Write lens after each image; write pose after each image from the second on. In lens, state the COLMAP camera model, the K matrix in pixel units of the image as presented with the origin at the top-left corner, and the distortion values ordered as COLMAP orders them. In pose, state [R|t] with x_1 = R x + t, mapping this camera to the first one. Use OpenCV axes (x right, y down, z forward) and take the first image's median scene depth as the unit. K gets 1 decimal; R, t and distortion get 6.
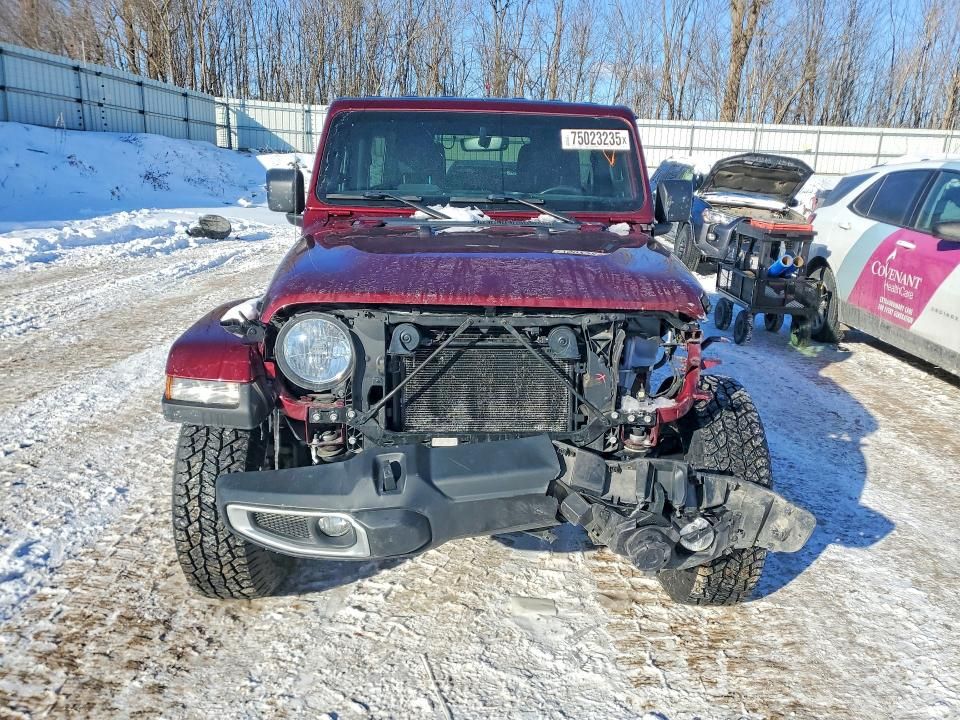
lens RADIAL K [[728.8, 0, 506.9], [0, 728.8, 358.4], [0, 0, 1]] dist [0.006127, 0.000714]
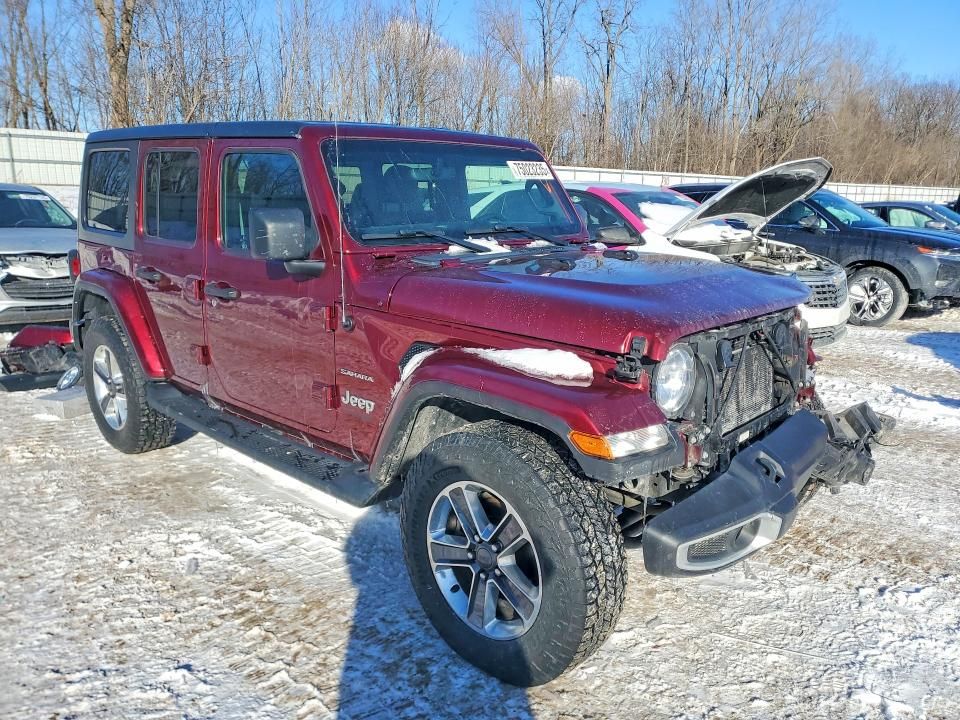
lens RADIAL K [[728.8, 0, 506.9], [0, 728.8, 358.4], [0, 0, 1]] dist [0.006127, 0.000714]
pose [[0.723433, -0.180905, 0.666272, -0.982501], [0.193352, 0.979529, 0.056019, -0.127231], [-0.662767, 0.088299, 0.743602, 0.326945]]
